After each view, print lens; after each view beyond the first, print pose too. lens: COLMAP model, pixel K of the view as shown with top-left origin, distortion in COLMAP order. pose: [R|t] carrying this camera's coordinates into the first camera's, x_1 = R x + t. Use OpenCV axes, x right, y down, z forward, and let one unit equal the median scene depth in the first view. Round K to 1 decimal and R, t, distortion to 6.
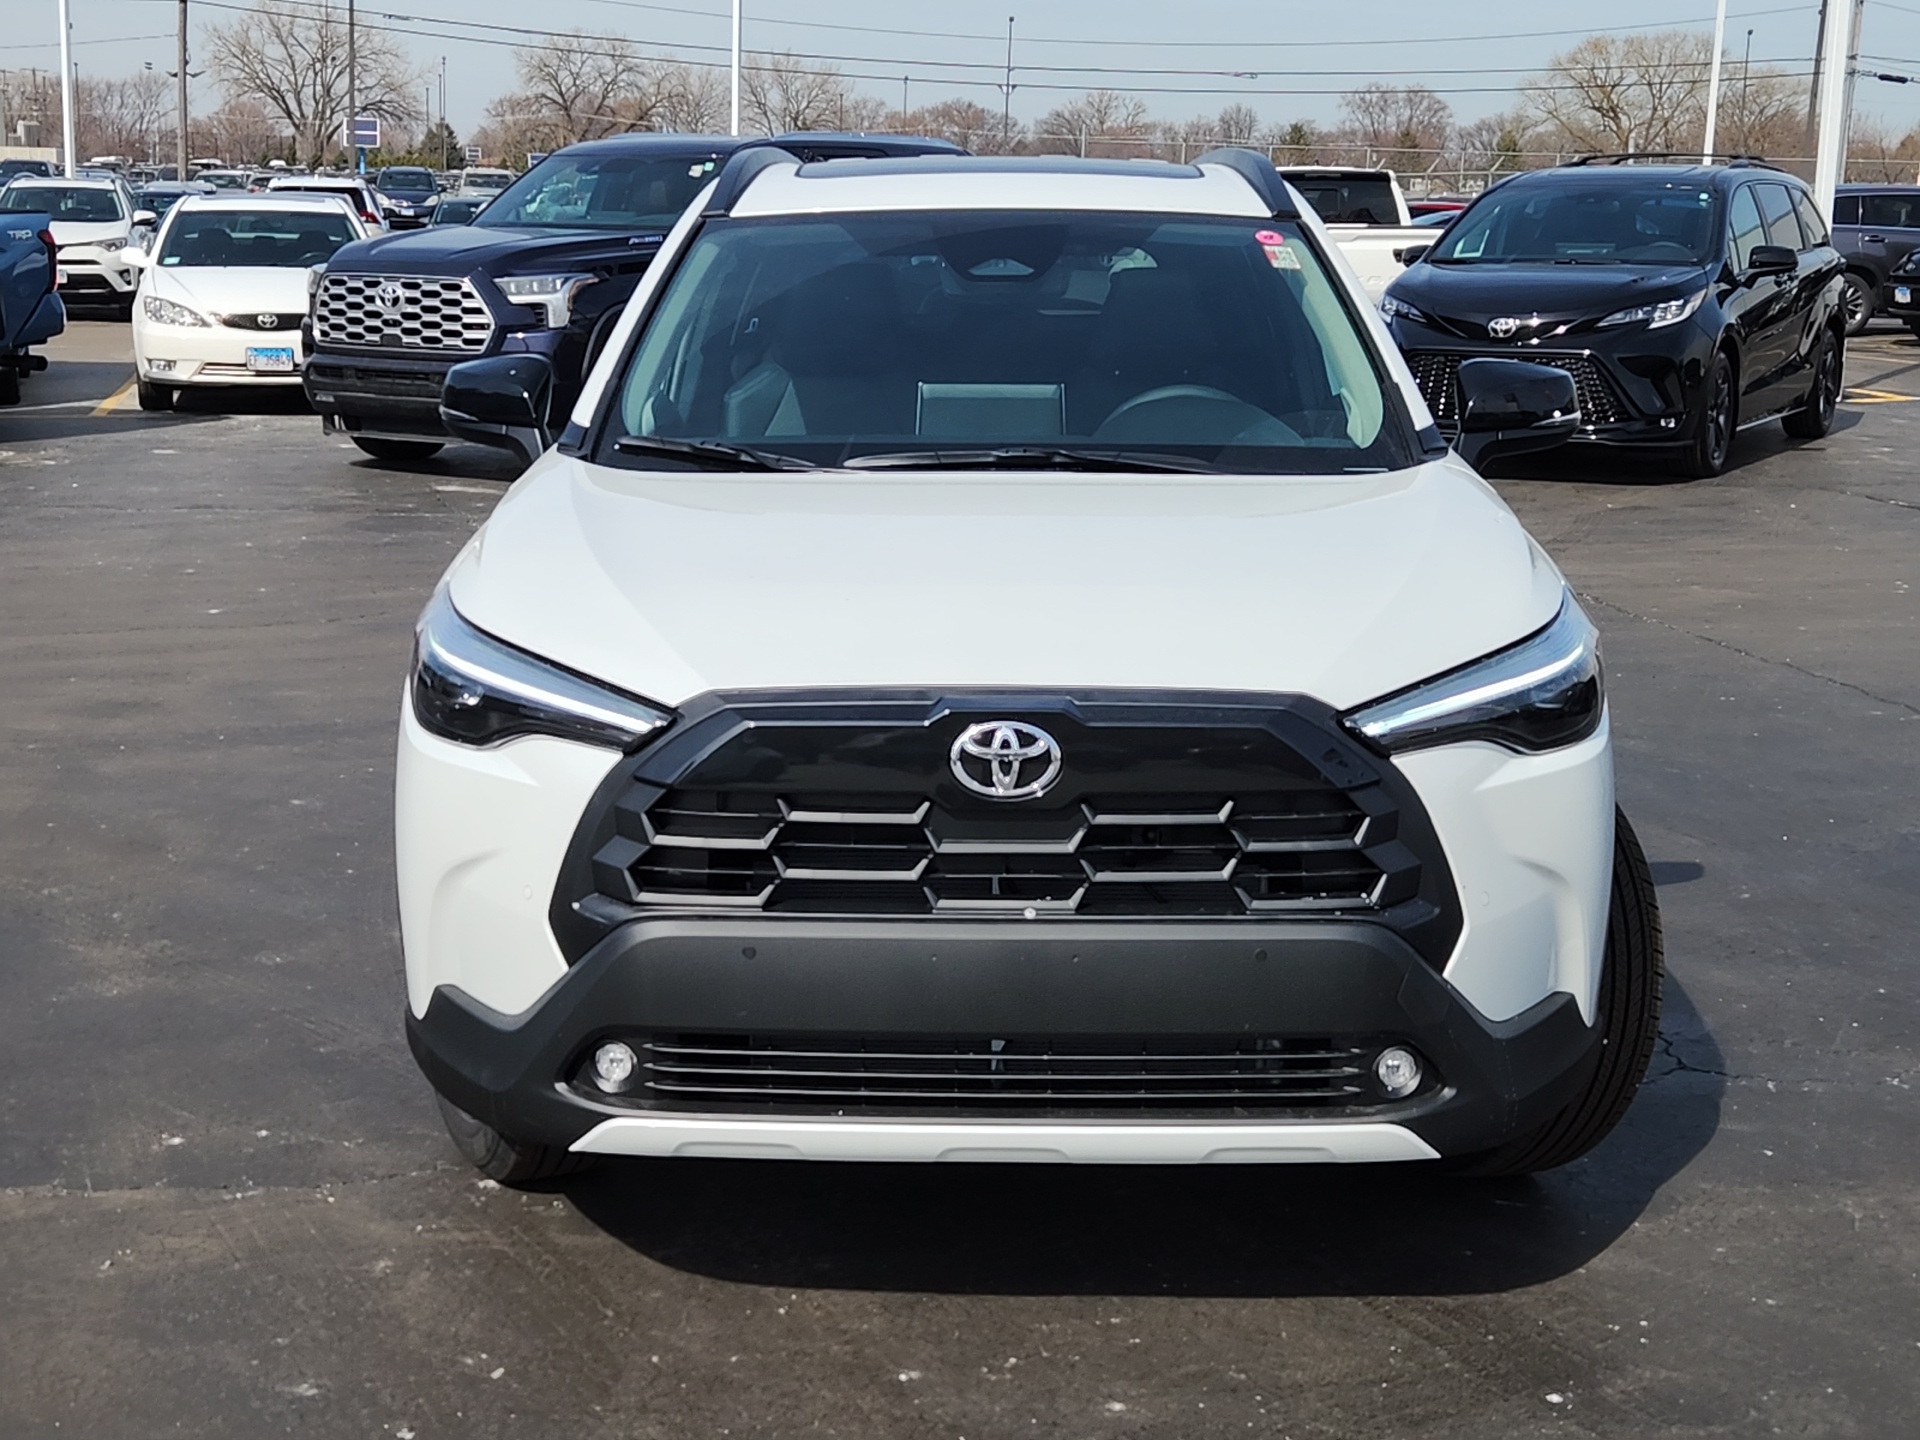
lens RADIAL K [[1488.5, 0, 947.4], [0, 1488.5, 716.5], [0, 0, 1]] dist [0.028565, -0.001629]
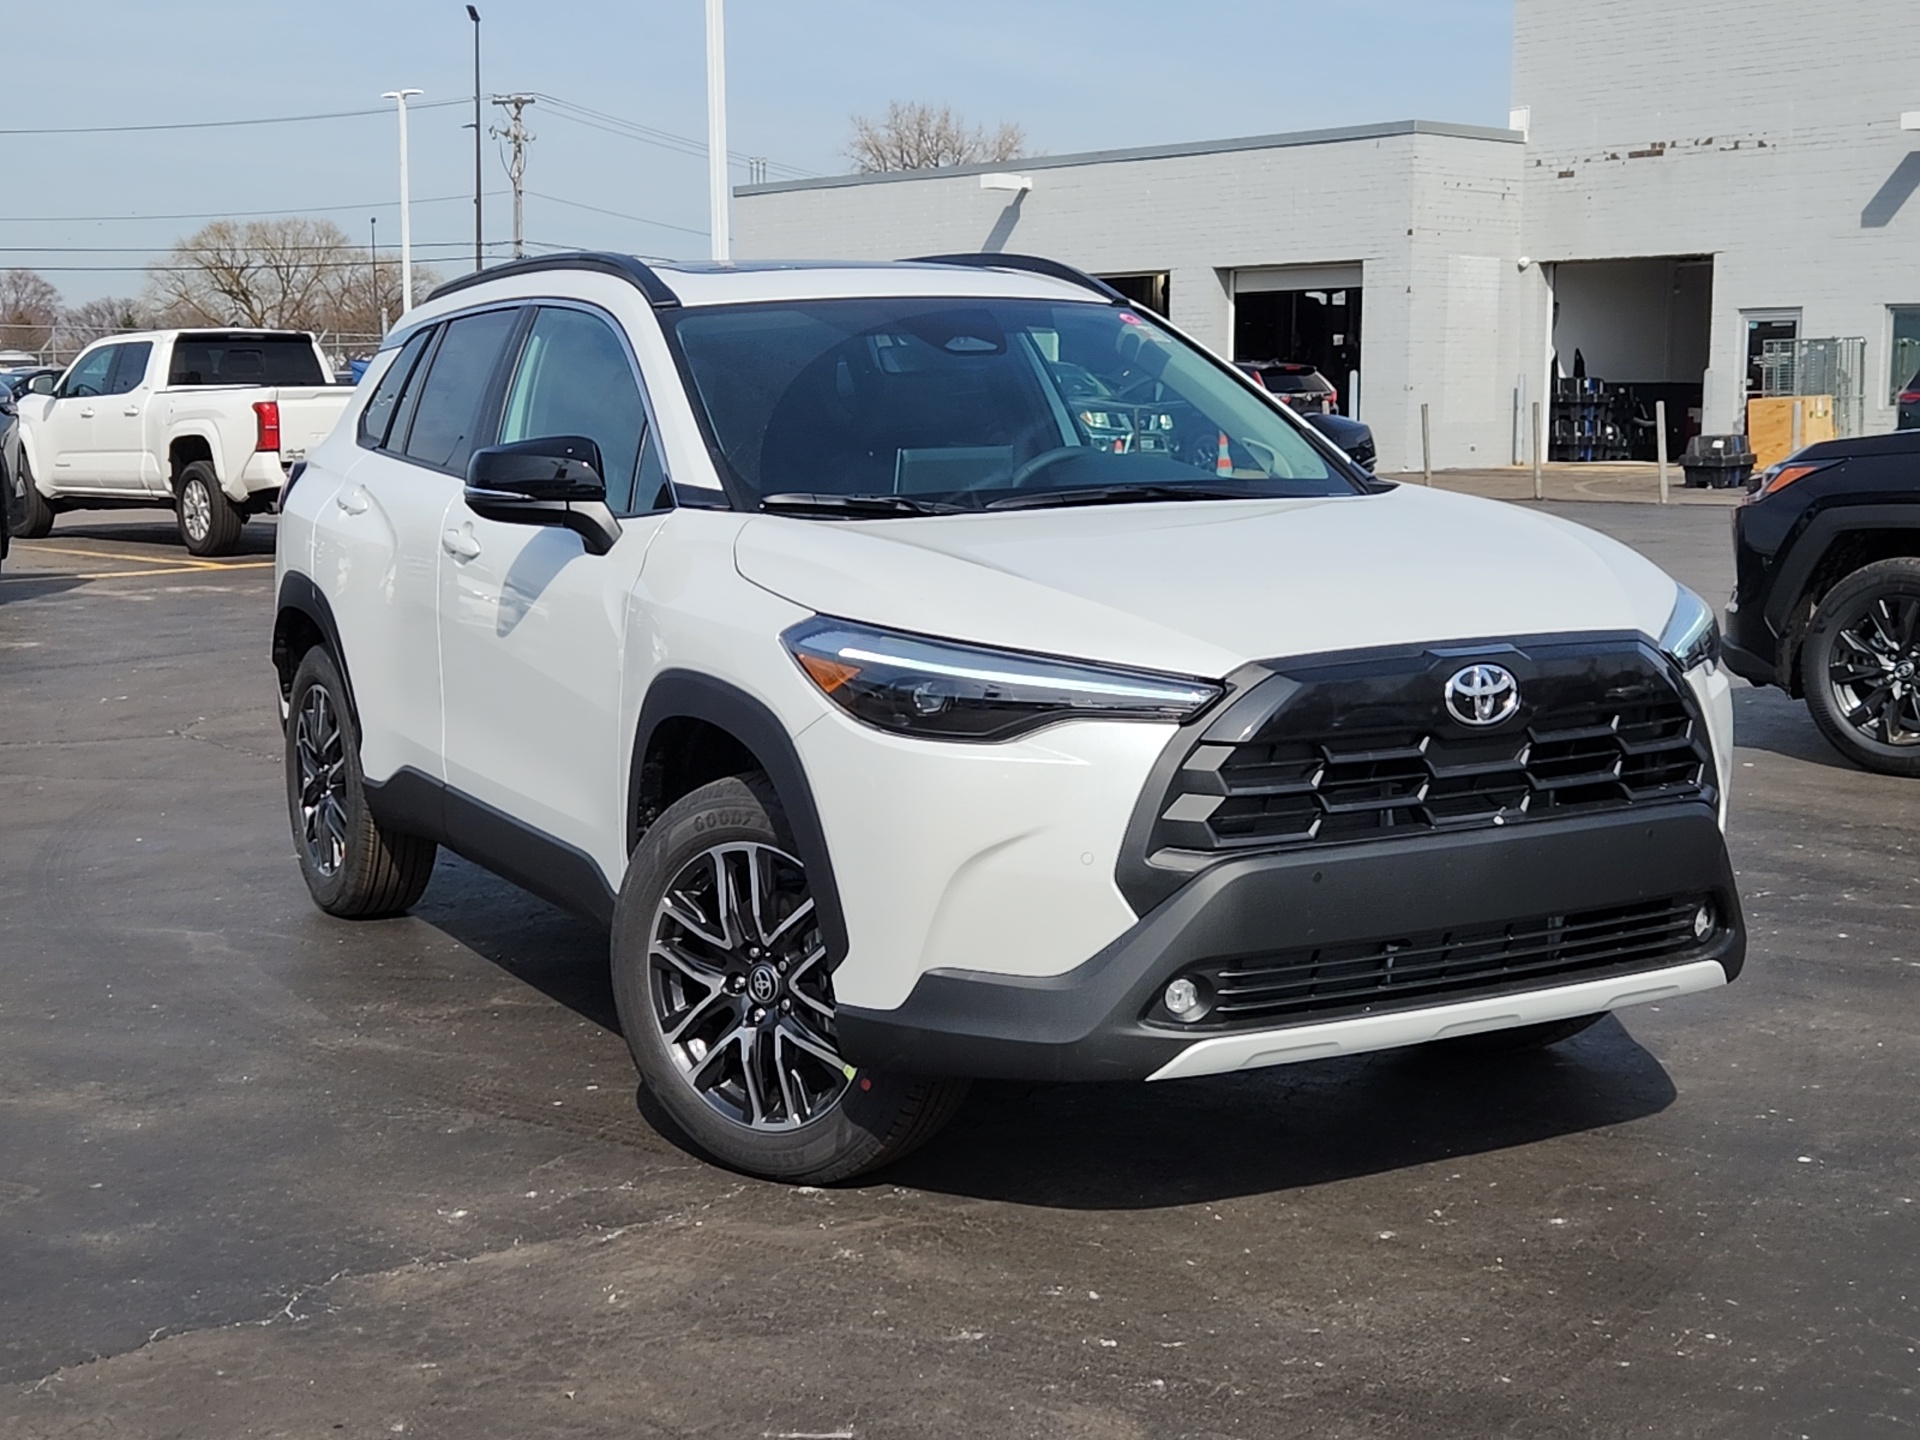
lens RADIAL K [[1380.7, 0, 951.5], [0, 1380.7, 730.3], [0, 0, 1]] dist [0.026949, -0.012629]
pose [[0.957906, -0.100585, 0.268886, -0.660459], [0.111172, 0.993502, -0.024400, 0.035387], [-0.264684, 0.053266, 0.962863, 0.014684]]
